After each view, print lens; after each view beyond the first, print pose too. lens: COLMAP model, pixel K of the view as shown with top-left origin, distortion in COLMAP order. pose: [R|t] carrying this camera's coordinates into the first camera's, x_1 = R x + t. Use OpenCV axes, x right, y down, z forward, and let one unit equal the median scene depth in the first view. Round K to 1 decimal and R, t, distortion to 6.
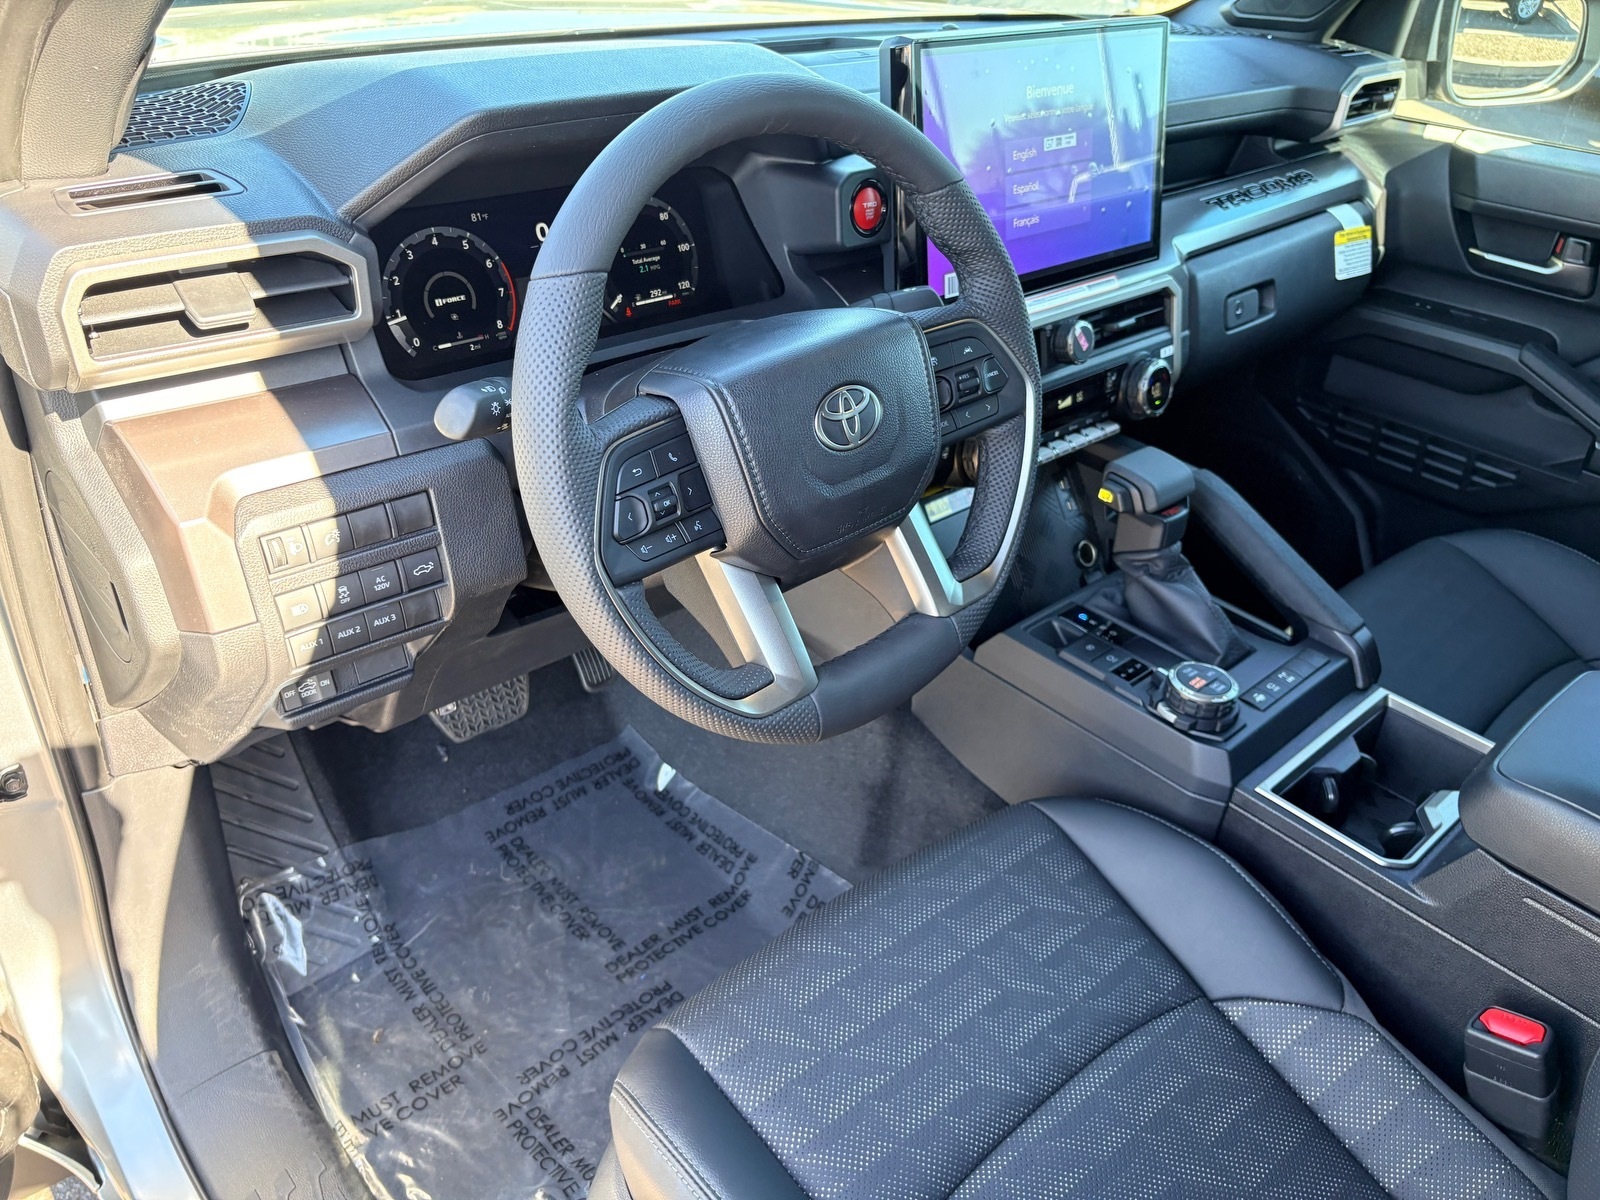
lens RADIAL K [[1217.1, 0, 783.6], [0, 1217.1, 610.6], [0, 0, 1]] dist [-0.002424, -0.005272]
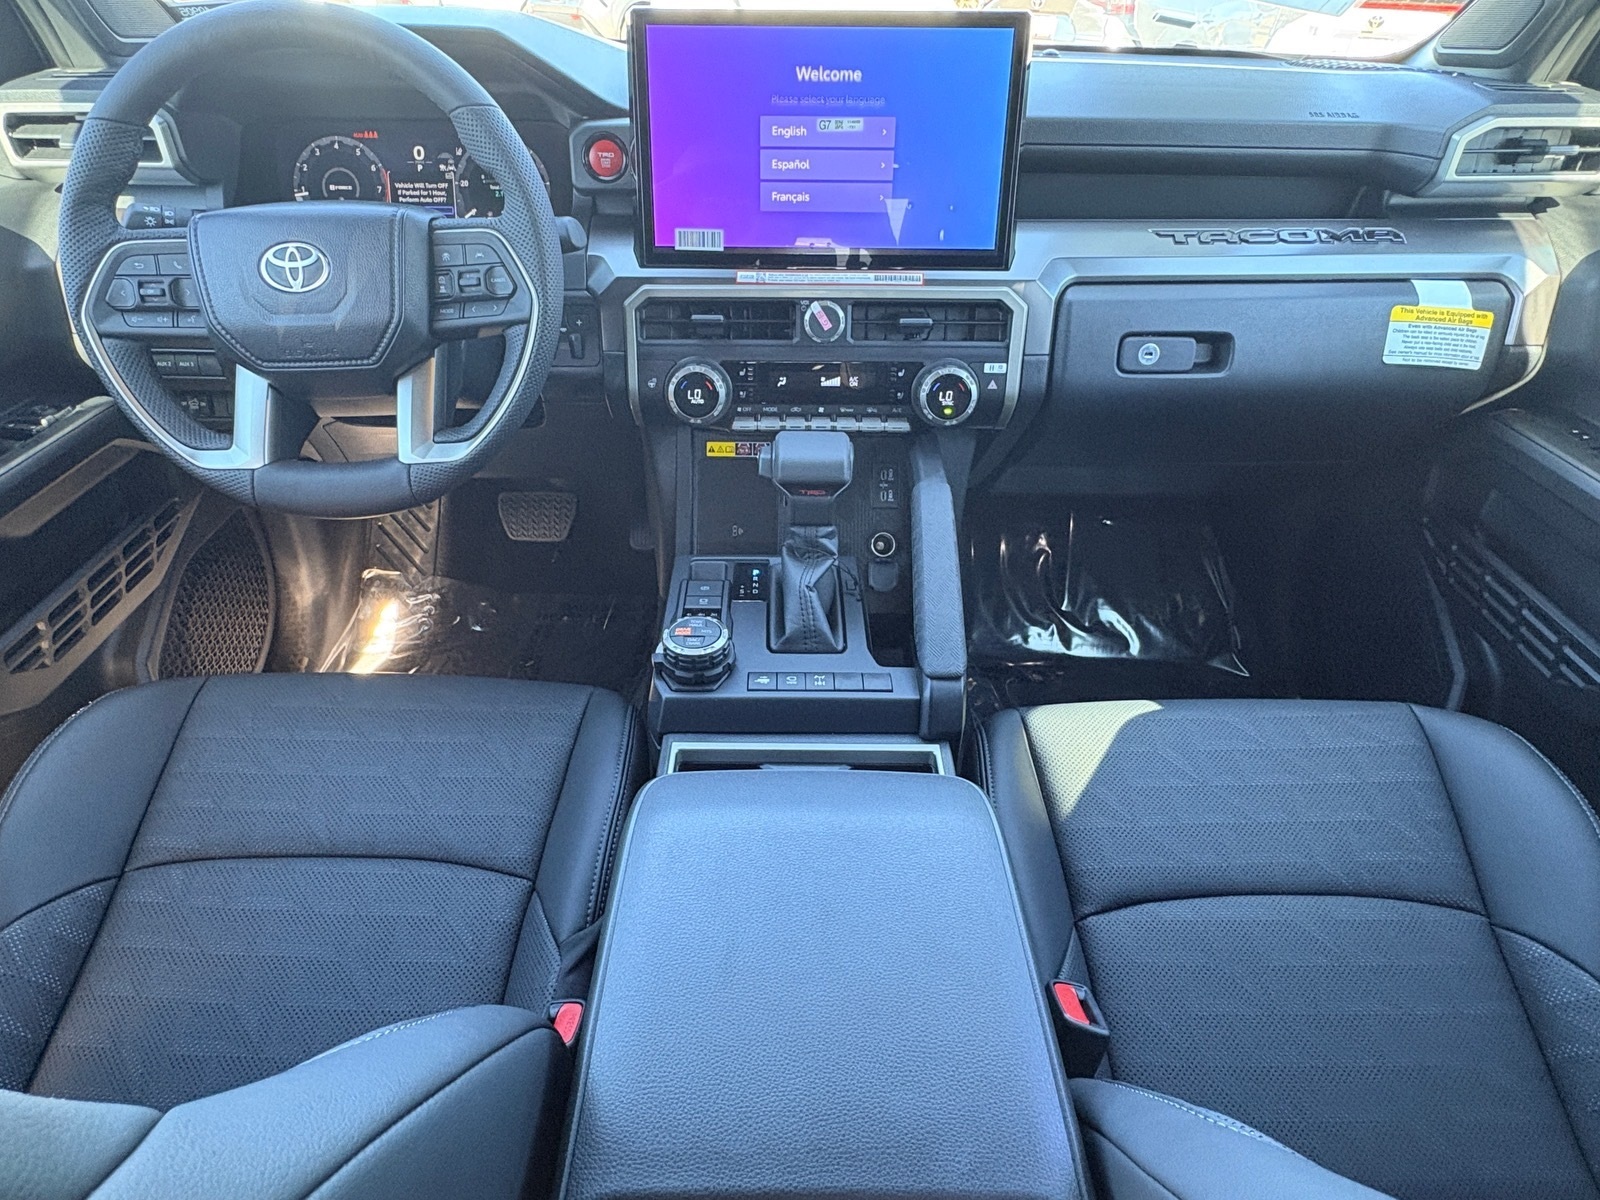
lens RADIAL K [[953.2, 0, 798.9], [0, 953.2, 606.6], [0, 0, 1]] dist [-0.005099, 0.000679]
pose [[0.739994, 0.339398, -0.580704, 0.886437], [-0.334506, 0.934717, 0.120042, -0.091884], [0.583536, 0.105419, 0.805216, 0.394823]]
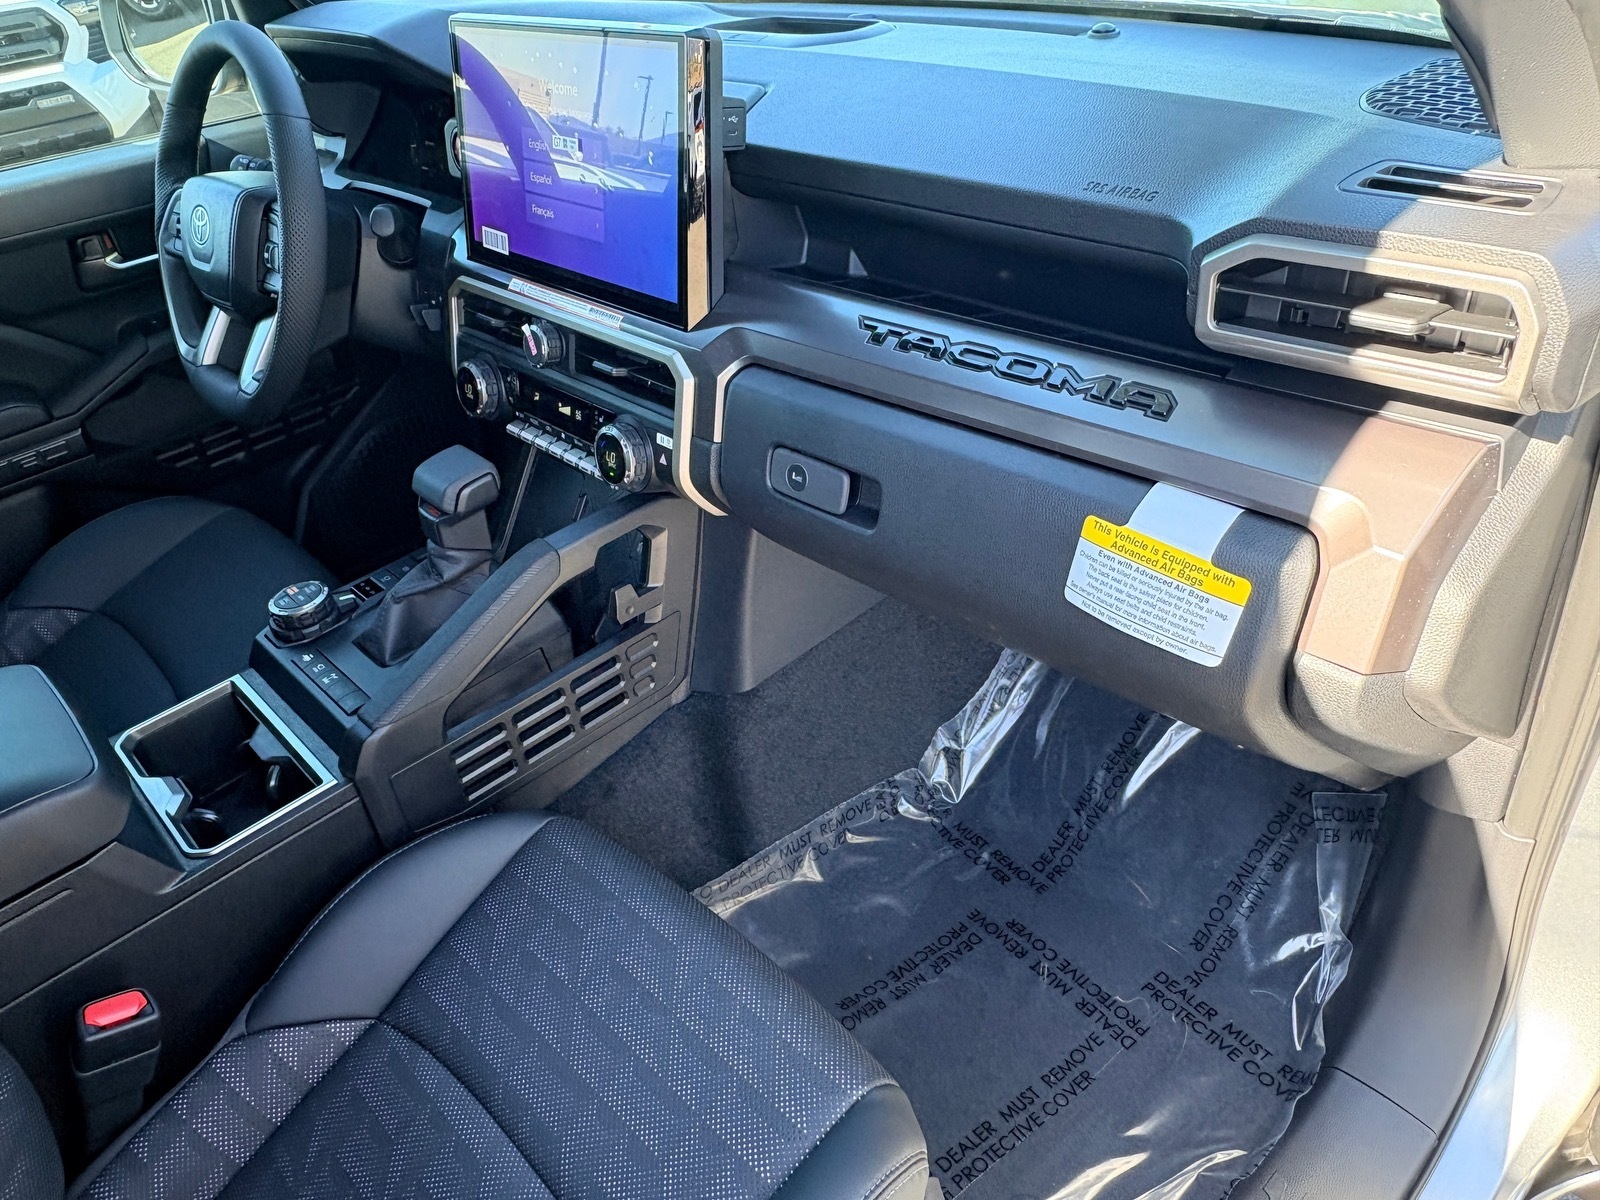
lens RADIAL K [[1170.1, 0, 797.9], [0, 1170.1, 604.3], [0, 0, 1]] dist [-0.028348, -0.005539]
pose [[0.002393, 0.524266, -0.851551, 1.302333], [-0.442092, 0.764372, 0.469350, -0.672305], [0.896966, 0.375341, 0.233603, 1.178822]]
